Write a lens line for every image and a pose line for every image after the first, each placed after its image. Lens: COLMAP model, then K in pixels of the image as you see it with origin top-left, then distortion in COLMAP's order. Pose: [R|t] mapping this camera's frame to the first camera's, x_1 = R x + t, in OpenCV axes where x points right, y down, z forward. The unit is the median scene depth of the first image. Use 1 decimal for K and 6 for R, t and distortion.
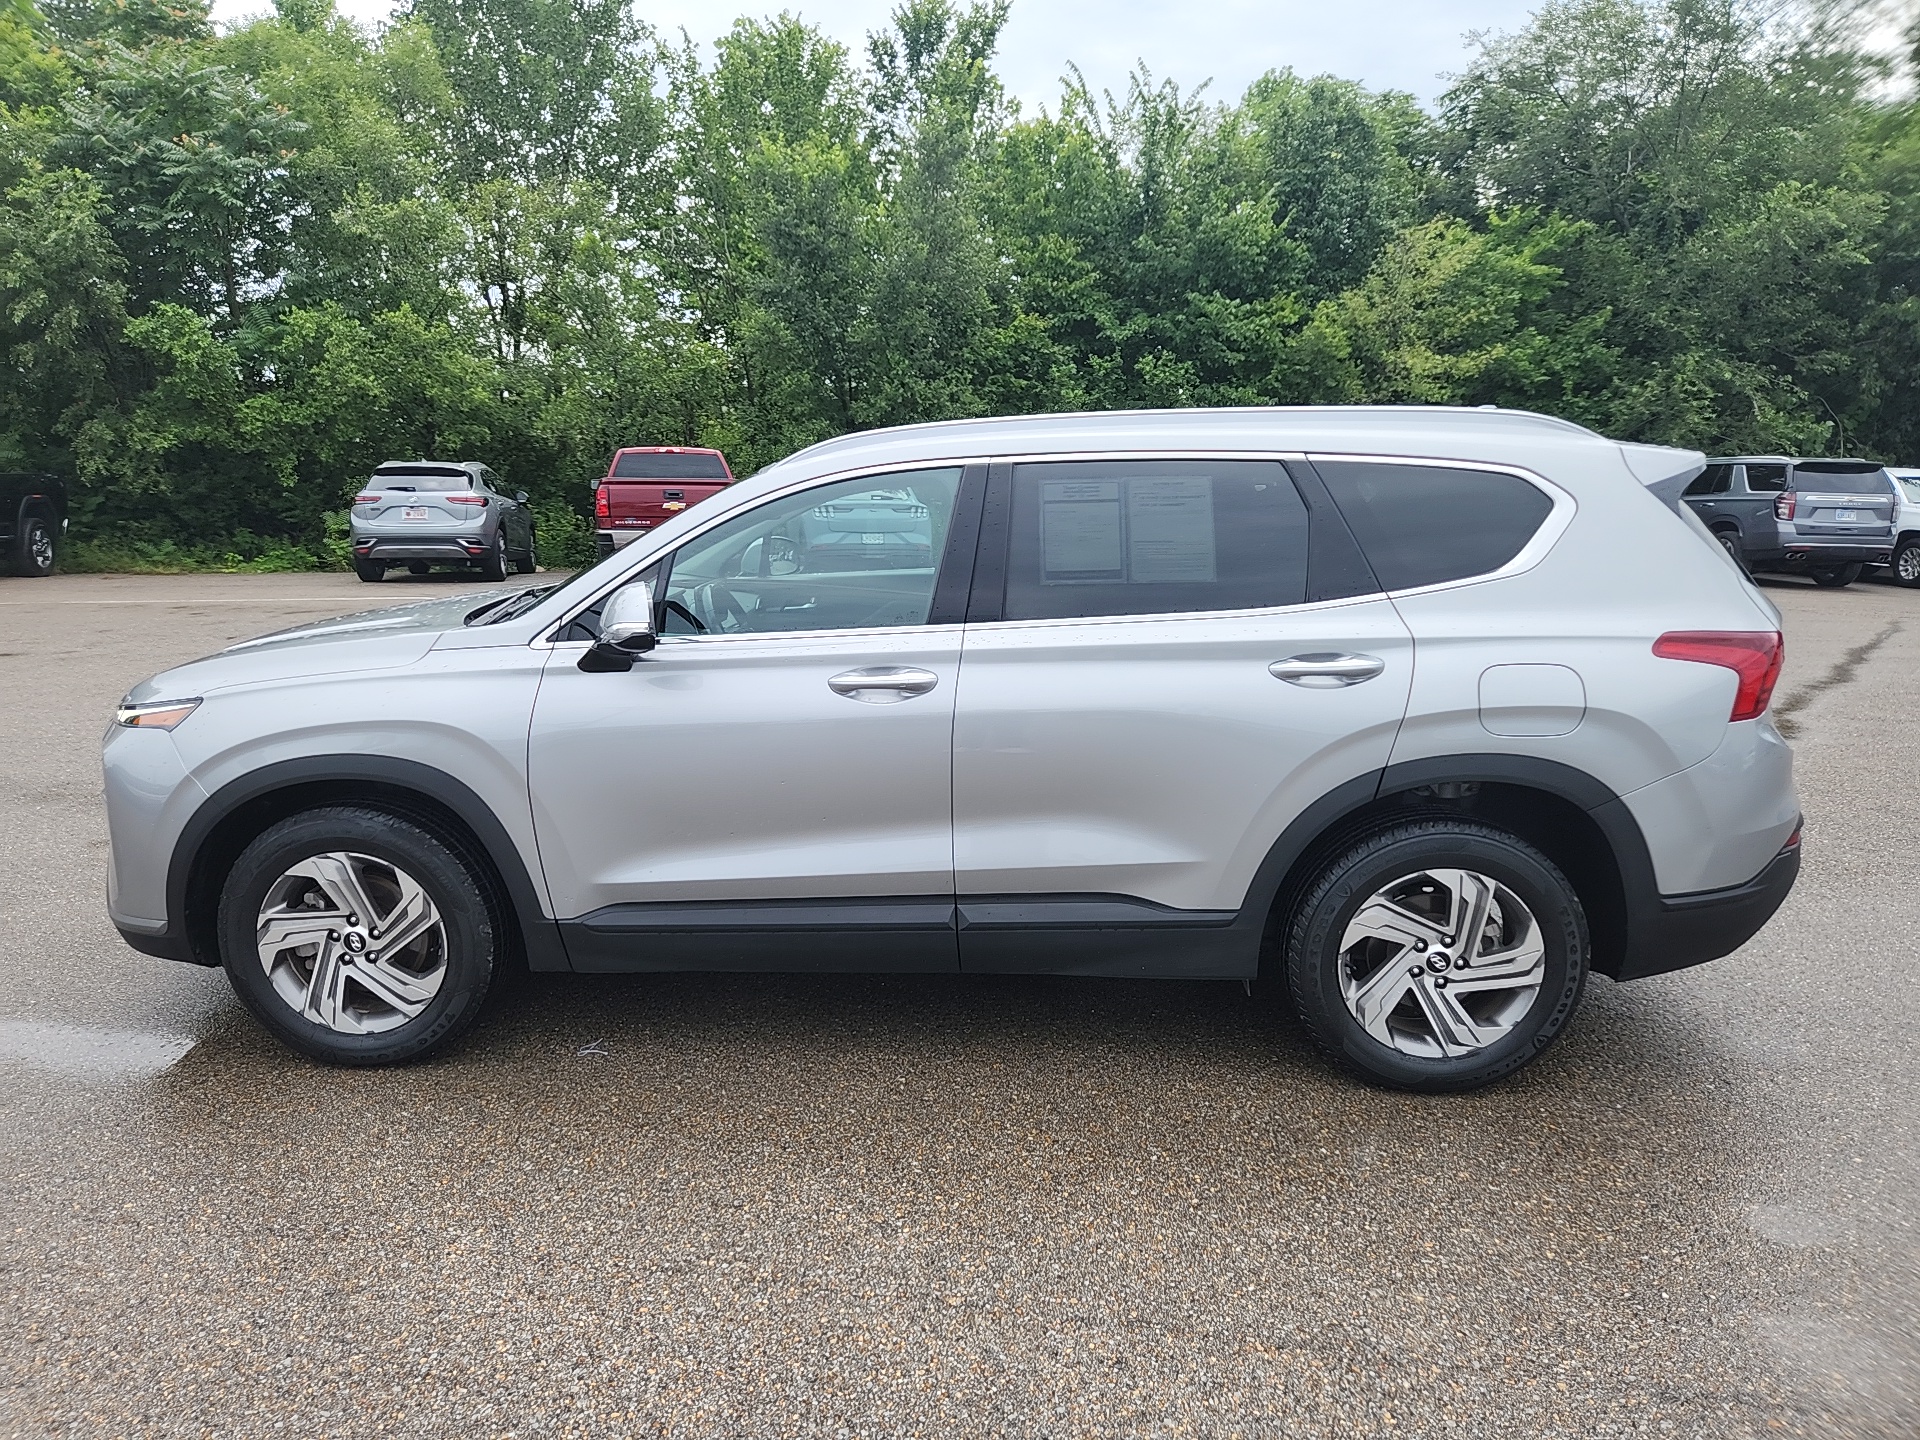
lens RADIAL K [[1288.0, 0, 933.1], [0, 1288.0, 731.9], [0, 0, 1]] dist [0.080164, -0.067361]
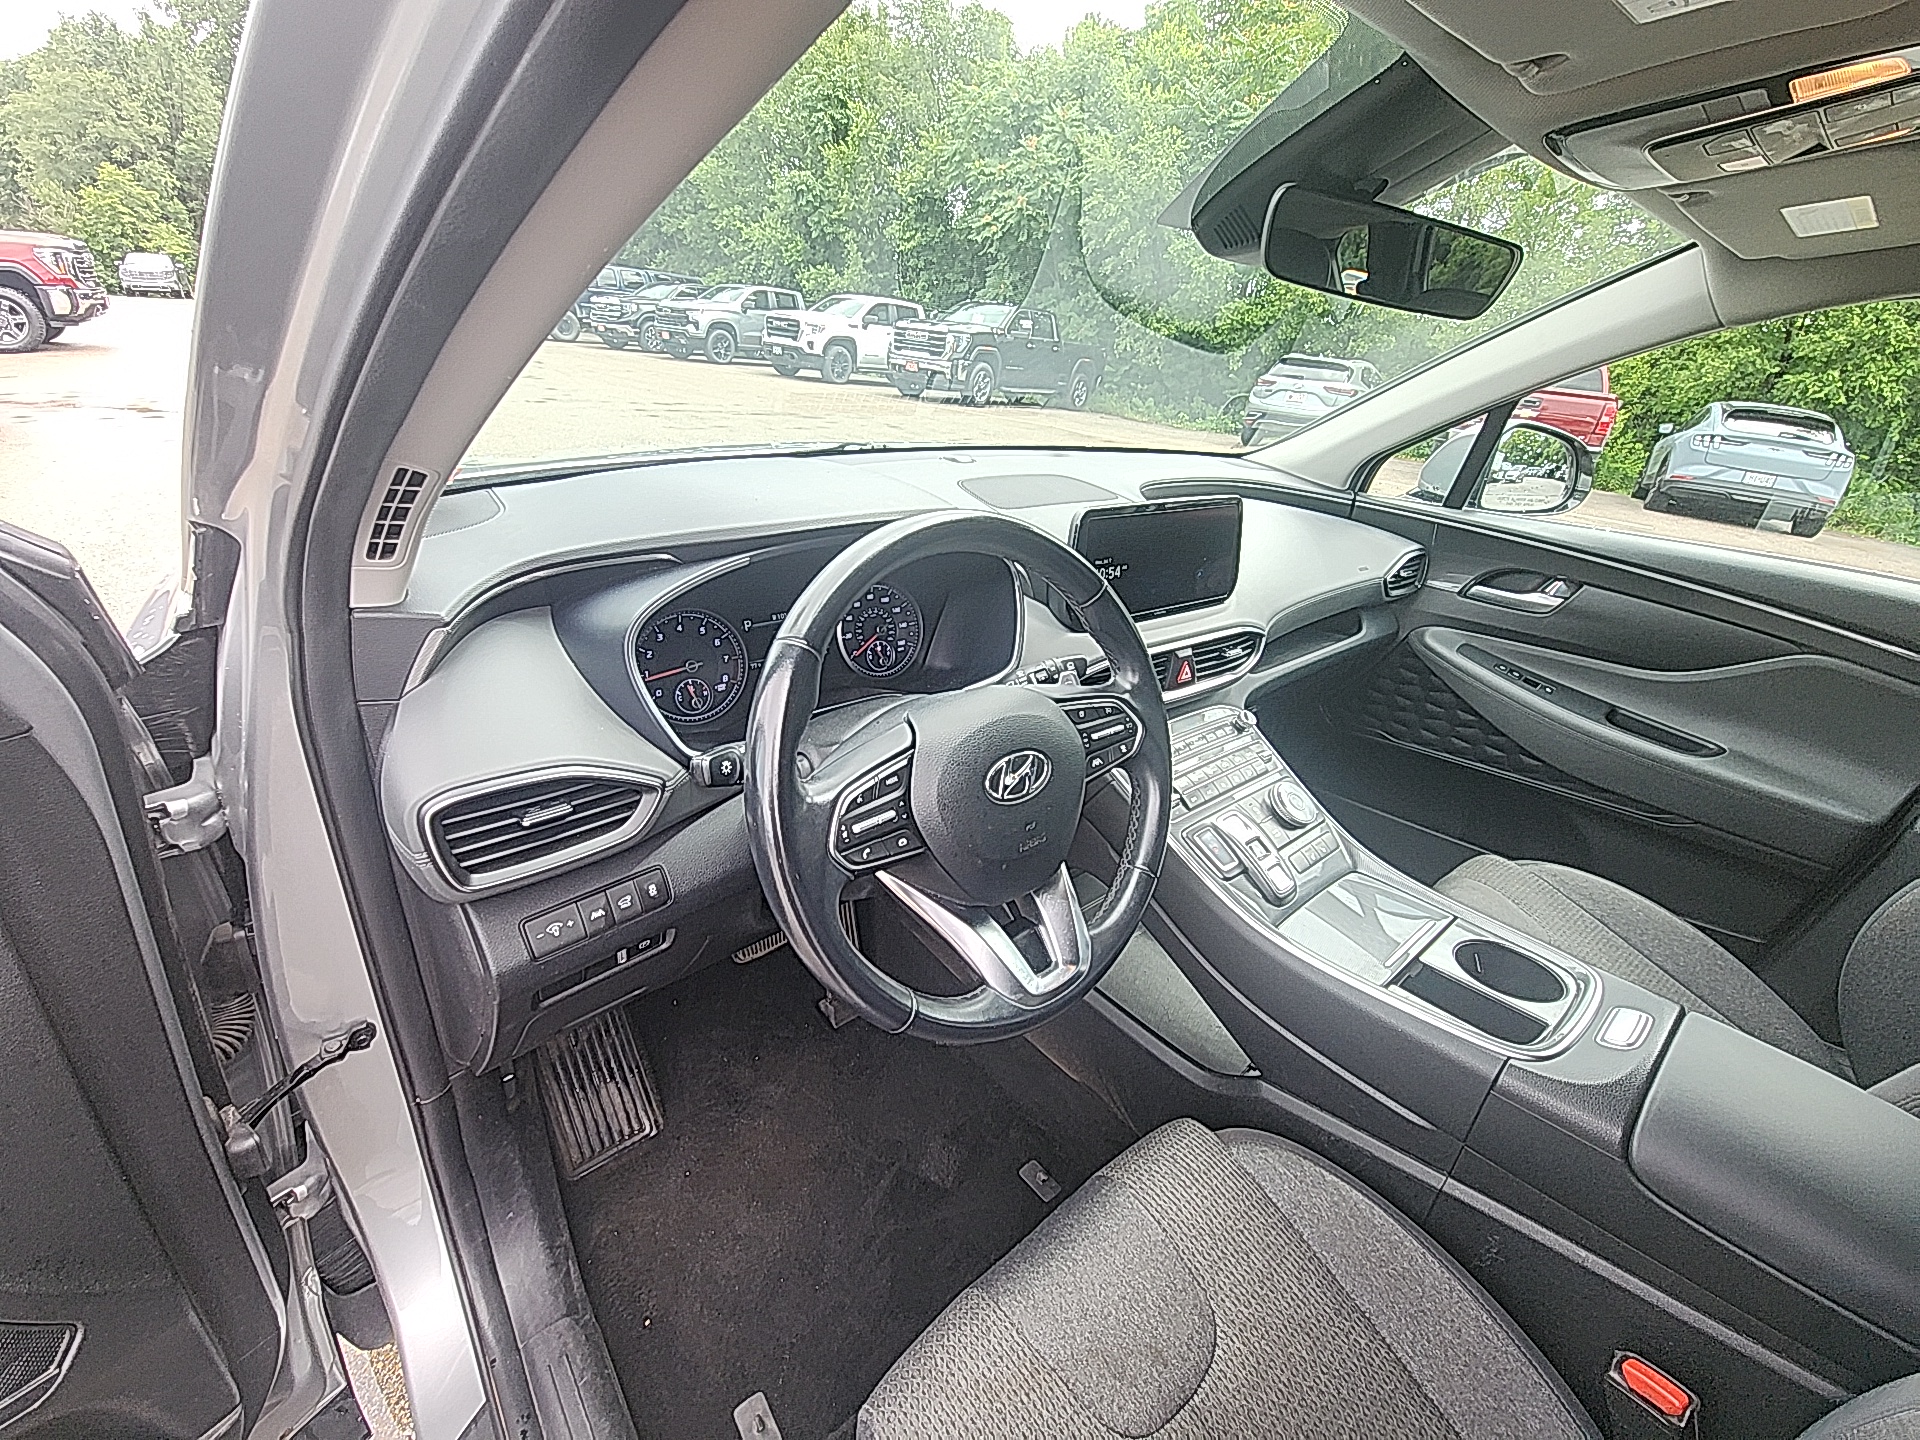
lens RADIAL K [[773.3, 0, 945.8], [0, 773.3, 703.9], [0, 0, 1]] dist [0.015527, -0.010843]
pose [[0.662780, 0.378500, -0.646112, -0.010422], [-0.241181, 0.924769, 0.294338, -0.022807], [0.708911, -0.039251, 0.704205, 0.164045]]
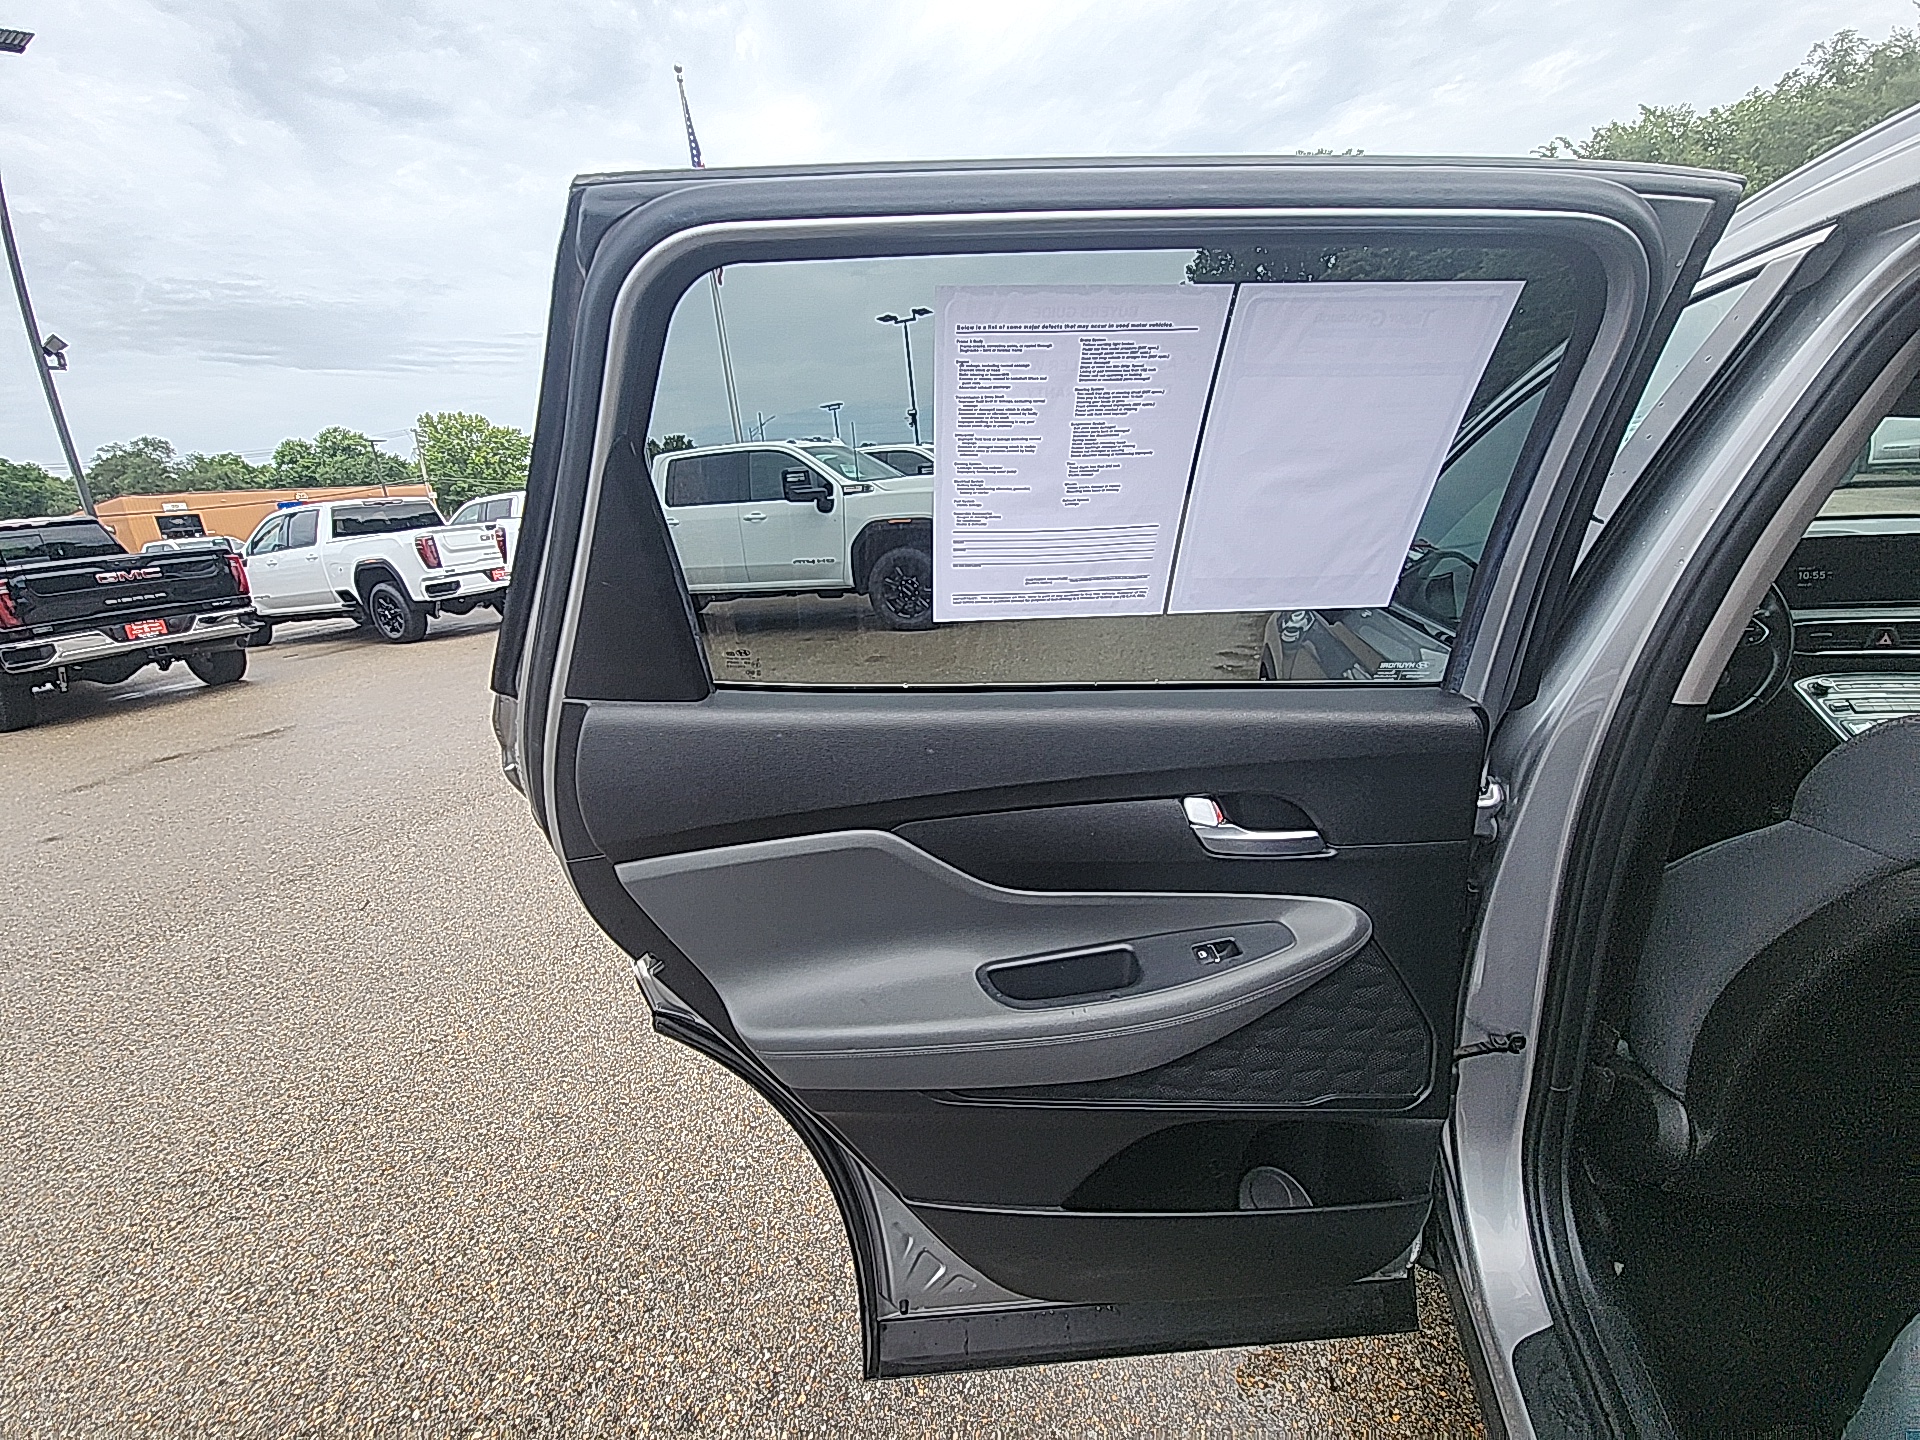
lens RADIAL K [[773.3, 0, 951.7], [0, 773.3, 706.3], [0, 0, 1]] dist [0.015527, -0.010843]
pose [[-0.234516, 0.289505, -0.928003, 0.052790], [-0.113776, 0.939890, 0.321965, -0.021948], [0.965431, 0.181090, -0.187480, 0.140746]]
